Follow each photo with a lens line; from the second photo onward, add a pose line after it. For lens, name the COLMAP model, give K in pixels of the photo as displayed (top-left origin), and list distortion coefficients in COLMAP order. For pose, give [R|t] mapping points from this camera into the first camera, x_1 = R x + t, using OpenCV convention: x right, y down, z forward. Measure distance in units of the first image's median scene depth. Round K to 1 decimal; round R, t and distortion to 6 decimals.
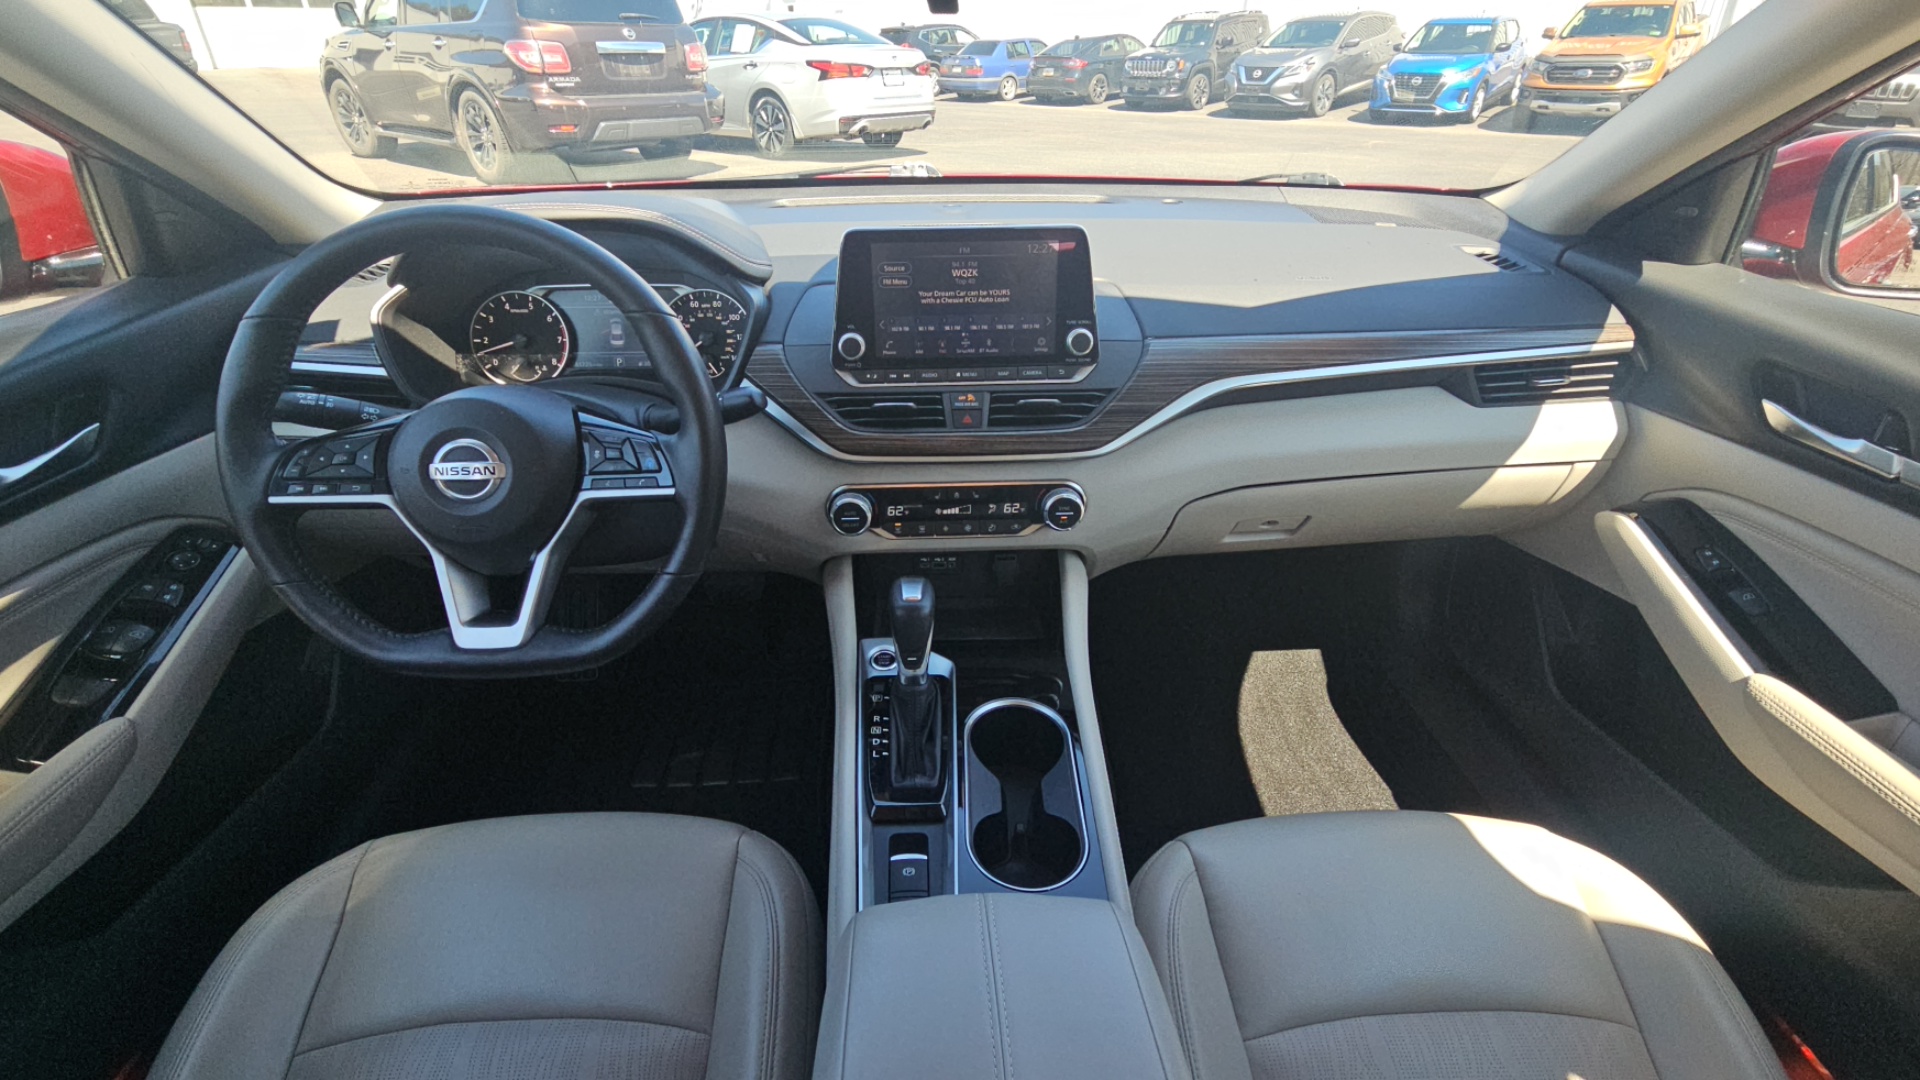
lens RADIAL K [[852.2, 0, 954.5], [0, 852.2, 539.0], [0, 0, 1]] dist [0.014005, -0.009040]
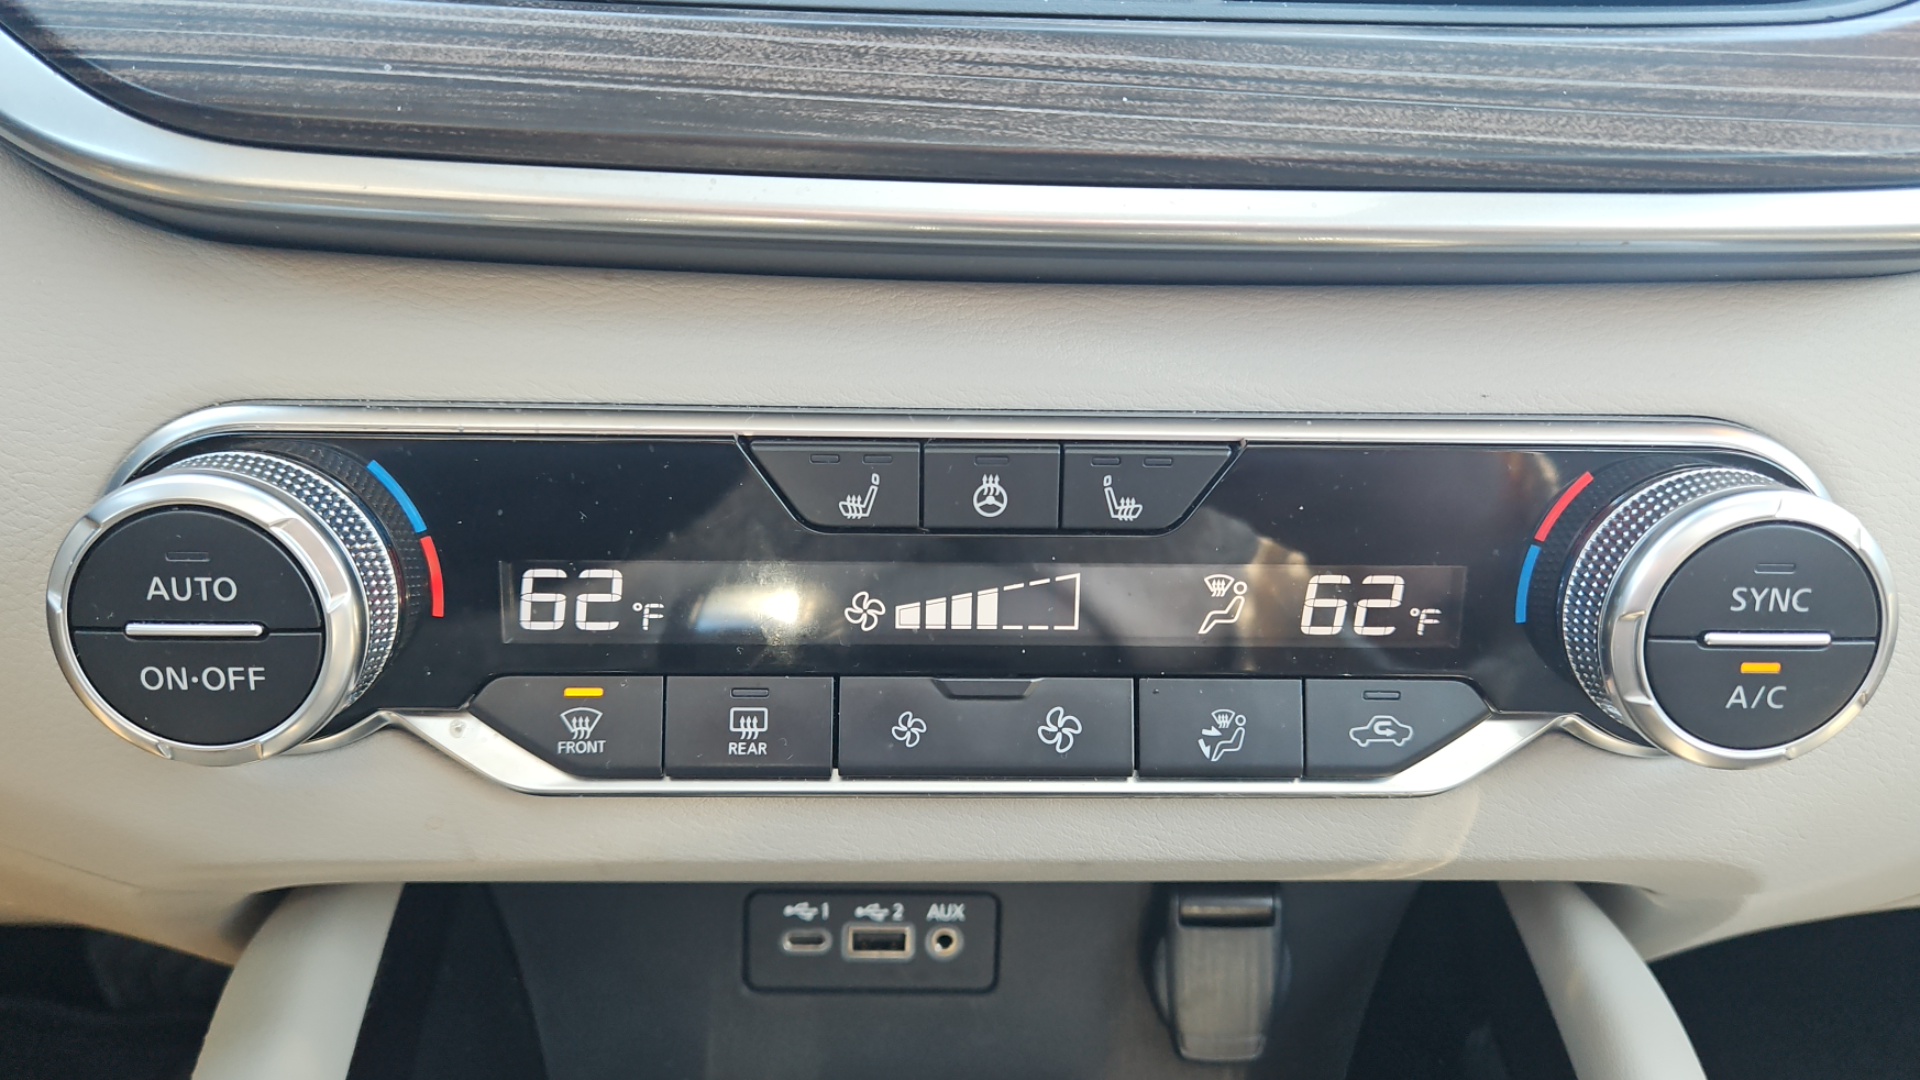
lens RADIAL K [[1440.7, 0, 960.0], [0, 1440.7, 540.0], [0, 0, 1]] dist [0.046176, -0.000722]
pose [[0.999613, 0.026039, 0.009833, -0.004385], [-0.024100, 0.986453, -0.162264, -0.003796], [-0.013925, 0.161964, 0.986698, 0.680089]]
